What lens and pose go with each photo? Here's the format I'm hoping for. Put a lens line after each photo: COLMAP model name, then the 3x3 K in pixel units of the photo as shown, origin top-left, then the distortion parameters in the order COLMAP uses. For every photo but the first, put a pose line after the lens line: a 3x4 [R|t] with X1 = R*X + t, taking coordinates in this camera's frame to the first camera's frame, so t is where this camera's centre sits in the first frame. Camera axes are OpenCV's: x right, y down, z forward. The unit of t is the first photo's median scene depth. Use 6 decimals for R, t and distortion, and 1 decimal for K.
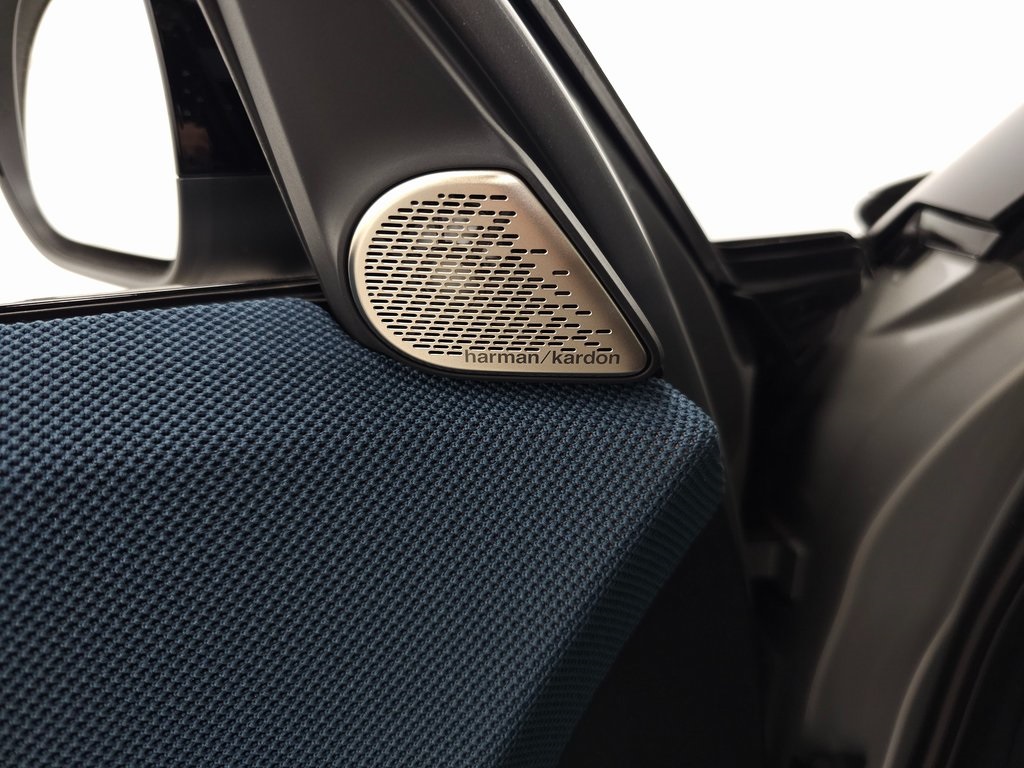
lens RADIAL K [[697.1, 0, 523.3], [0, 697.1, 386.0], [0, 0, 1]] dist [0.054481, -0.070751]
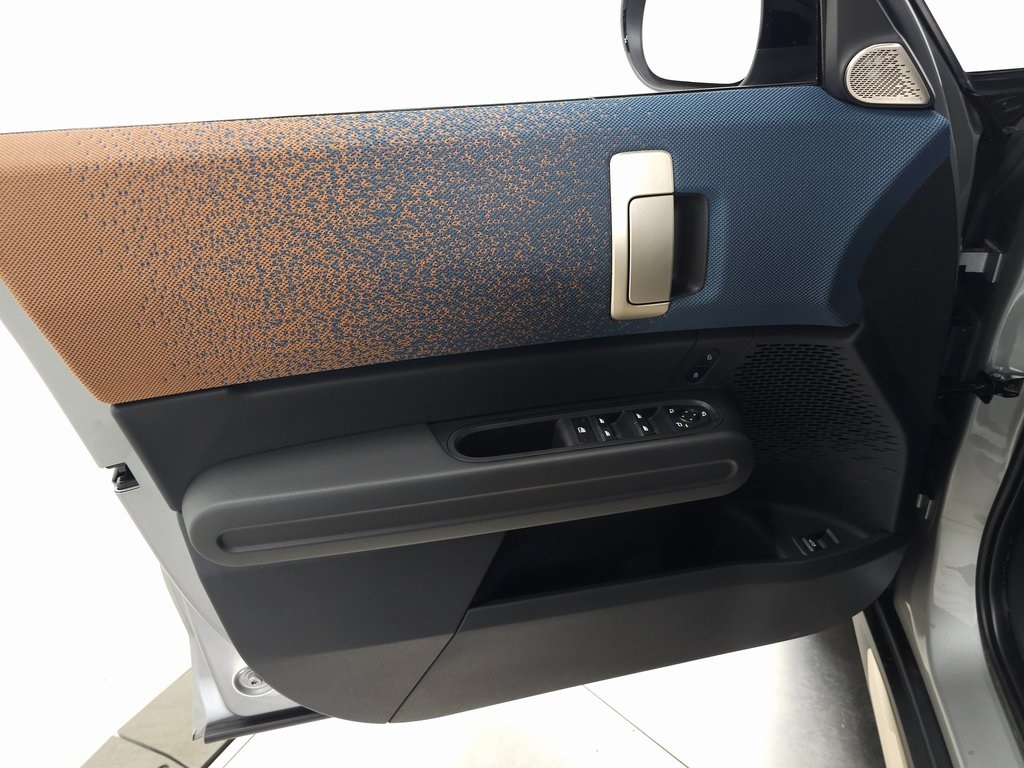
lens RADIAL K [[697.1, 0, 523.3], [0, 697.1, 386.0], [0, 0, 1]] dist [0.054481, -0.070751]
pose [[0.949375, 0.115065, -0.292313, -0.552416], [-0.064121, 0.981893, 0.178257, 0.859744], [0.307531, -0.150489, 0.939562, -3.096021]]
